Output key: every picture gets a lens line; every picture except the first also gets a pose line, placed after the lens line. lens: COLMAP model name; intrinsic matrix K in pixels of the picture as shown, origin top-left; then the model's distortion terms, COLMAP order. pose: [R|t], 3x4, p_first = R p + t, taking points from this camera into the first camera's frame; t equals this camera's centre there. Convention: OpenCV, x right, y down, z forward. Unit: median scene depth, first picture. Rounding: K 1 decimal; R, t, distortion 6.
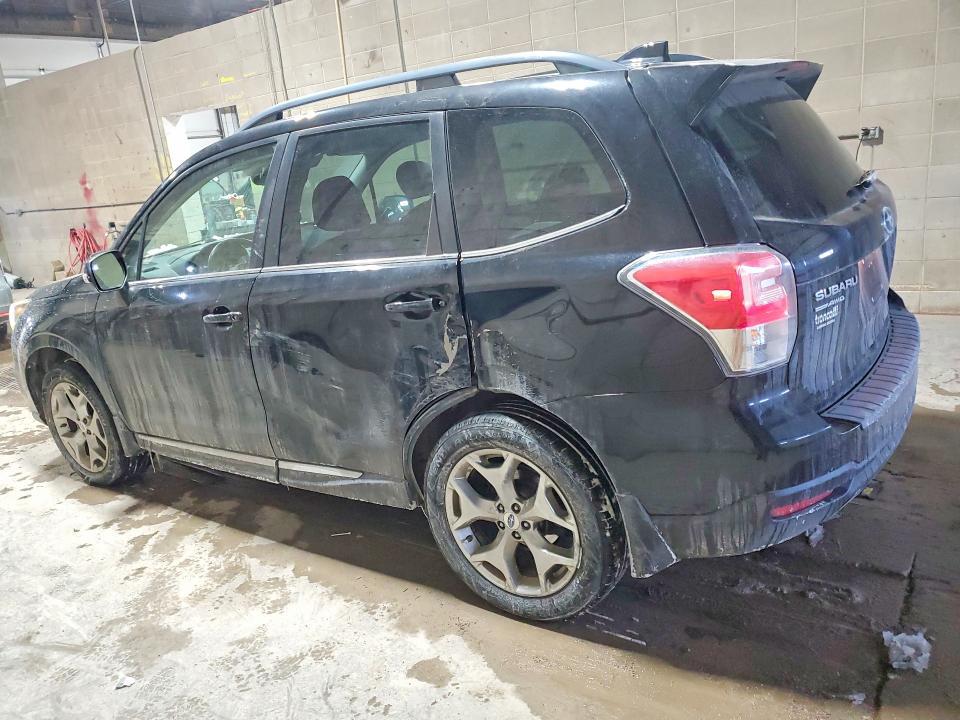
lens RADIAL K [[722.2, 0, 478.9], [0, 722.2, 357.0], [0, 0, 1]] dist [0.003968, -0.008907]
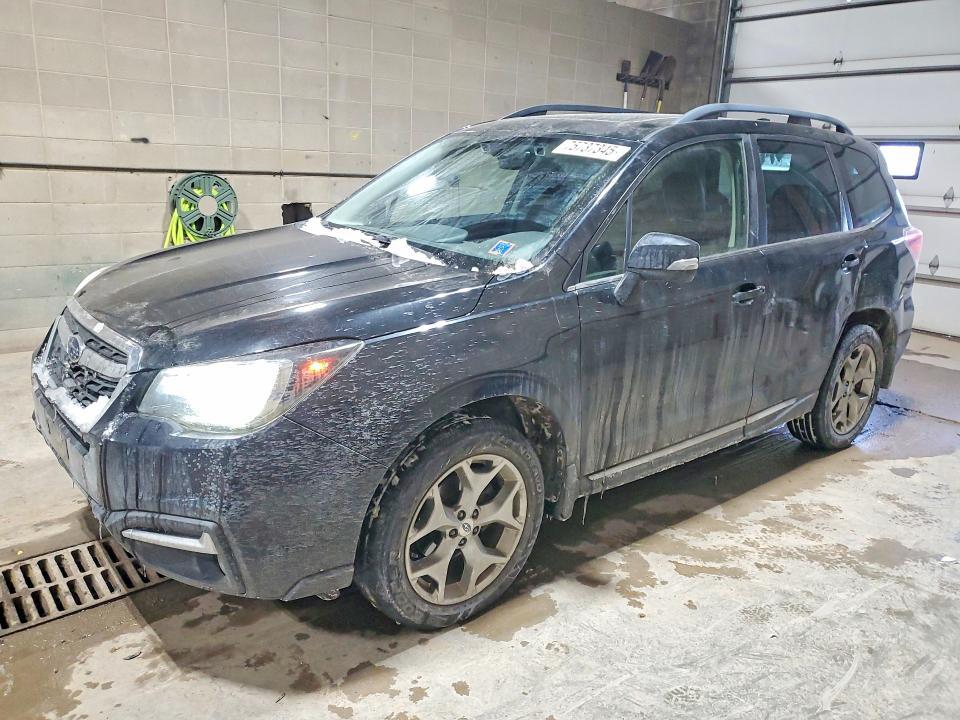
lens RADIAL K [[722.2, 0, 480.1], [0, 722.2, 359.9], [0, 0, 1]] dist [0.003968, -0.008907]
pose [[0.287394, -0.137890, 0.947835, -1.388376], [0.189333, 0.978235, 0.084905, -0.115834], [-0.938913, 0.155055, 0.307246, 0.980538]]
